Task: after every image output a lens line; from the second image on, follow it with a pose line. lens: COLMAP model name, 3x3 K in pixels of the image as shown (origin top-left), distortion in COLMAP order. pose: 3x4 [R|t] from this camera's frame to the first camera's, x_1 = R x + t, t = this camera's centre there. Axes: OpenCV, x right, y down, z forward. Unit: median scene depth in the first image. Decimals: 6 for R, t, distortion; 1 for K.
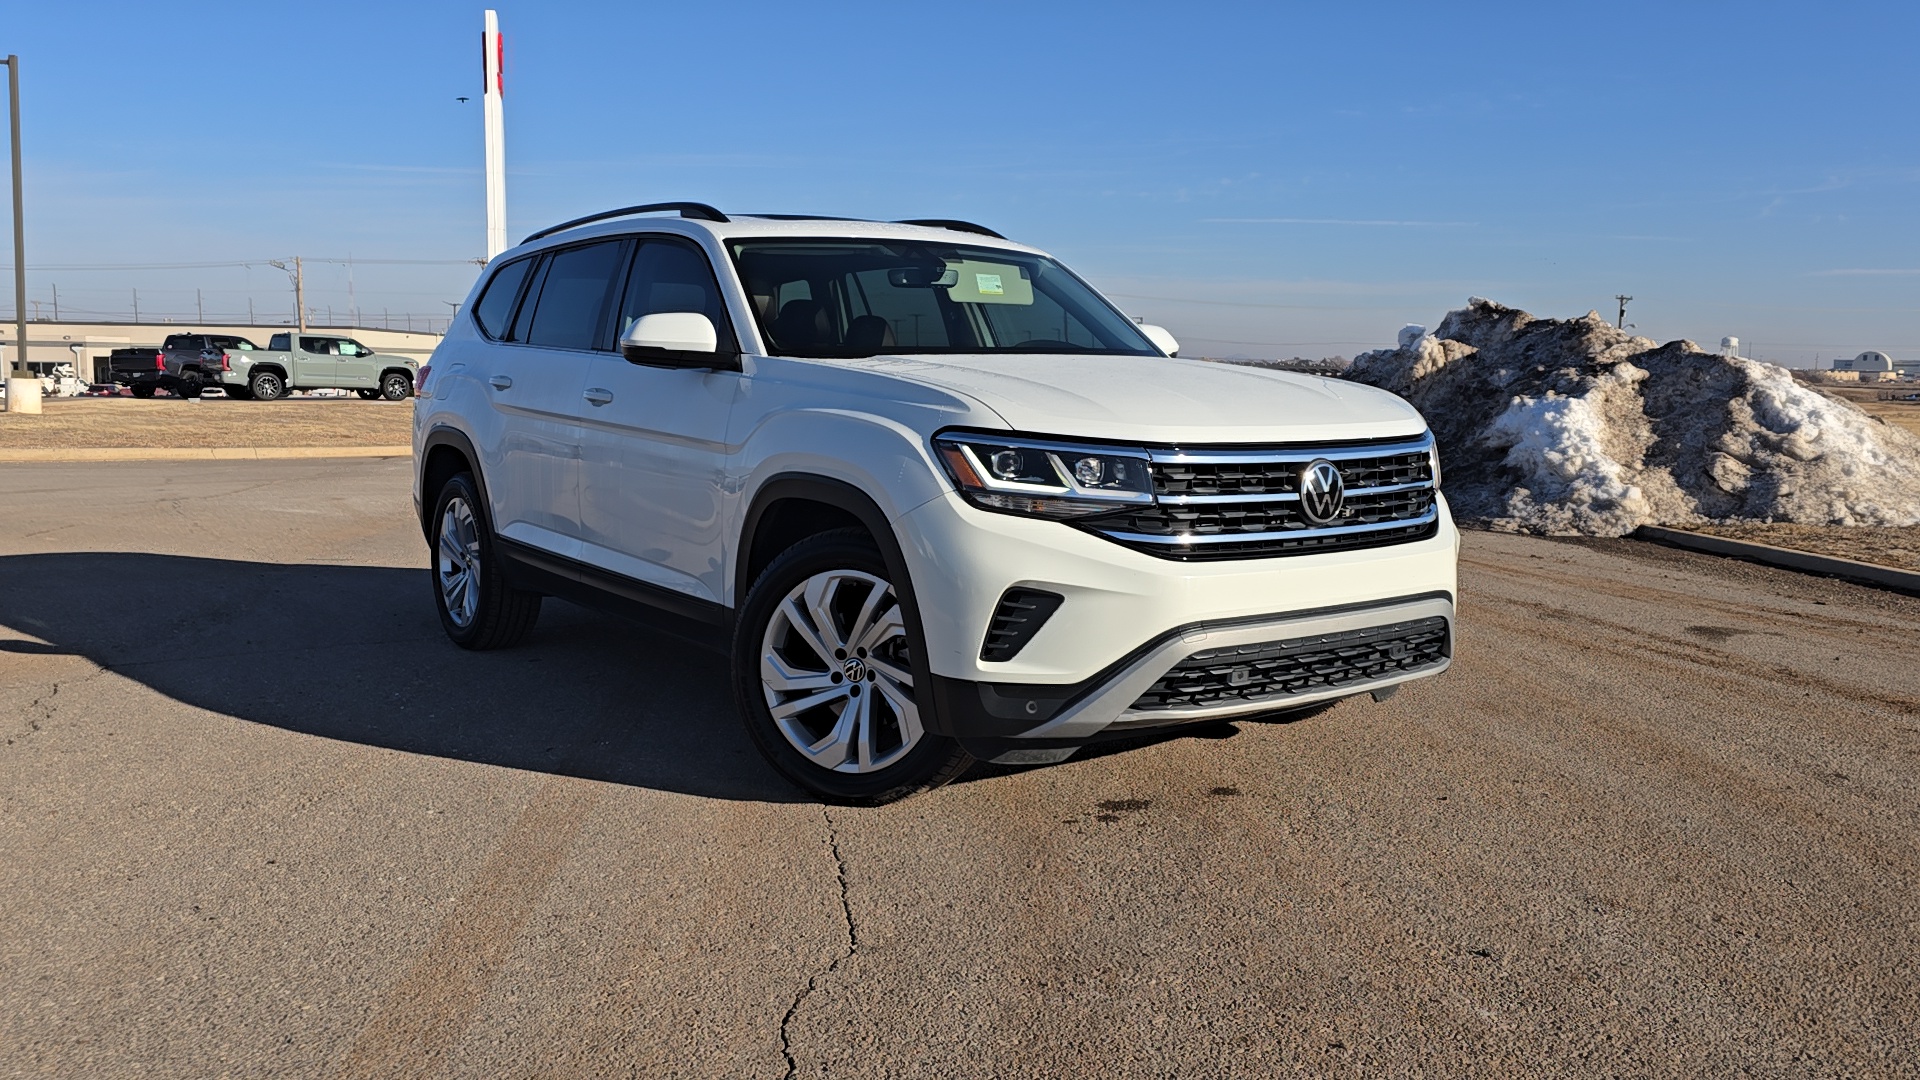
lens RADIAL K [[1566.8, 0, 965.5], [0, 1566.8, 544.9], [0, 0, 1]] dist [0.001863, -0.014904]
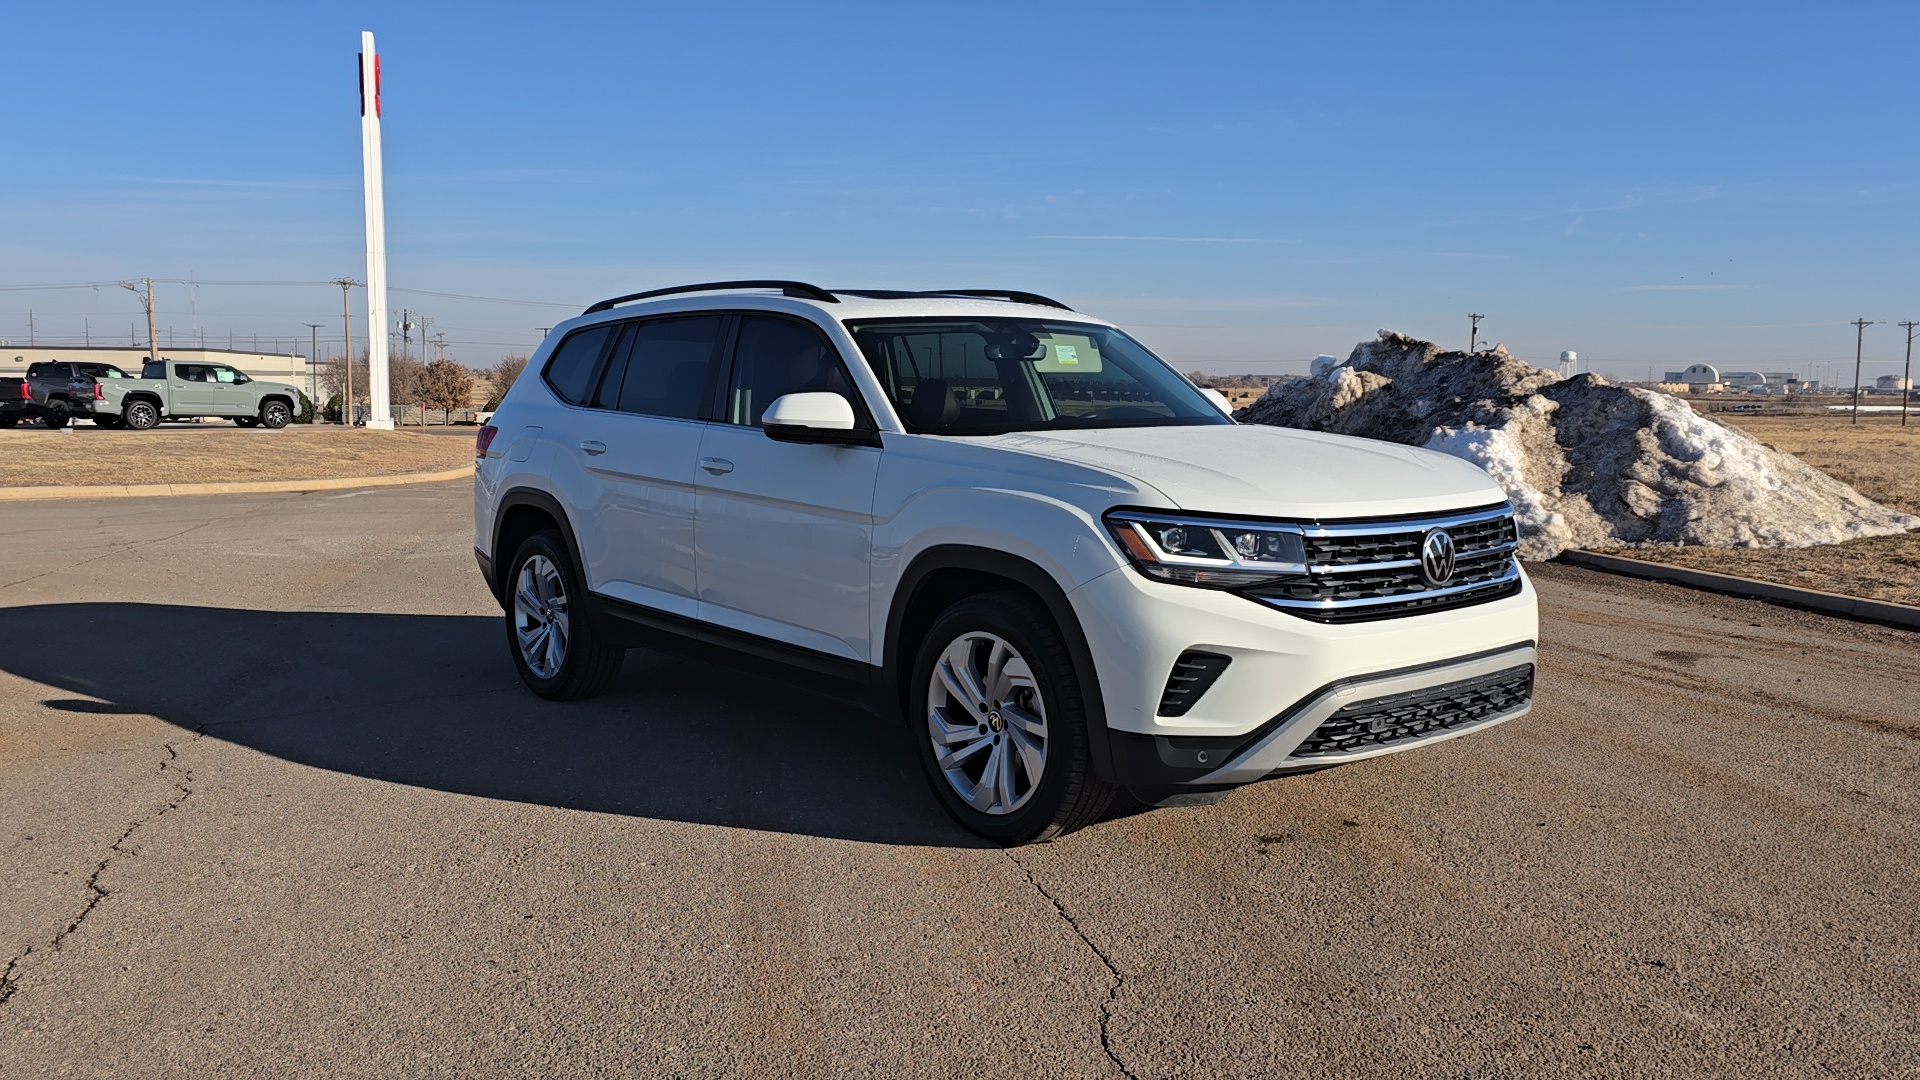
lens RADIAL K [[1543.0, 0, 956.8], [0, 1543.0, 608.1], [0, 0, 1]] dist [-0.000838, -0.000030]
pose [[0.996963, -0.018873, 0.075549, -0.163543], [0.016544, 0.999372, 0.031331, -0.030612], [-0.076093, -0.029986, 0.996650, -0.065514]]
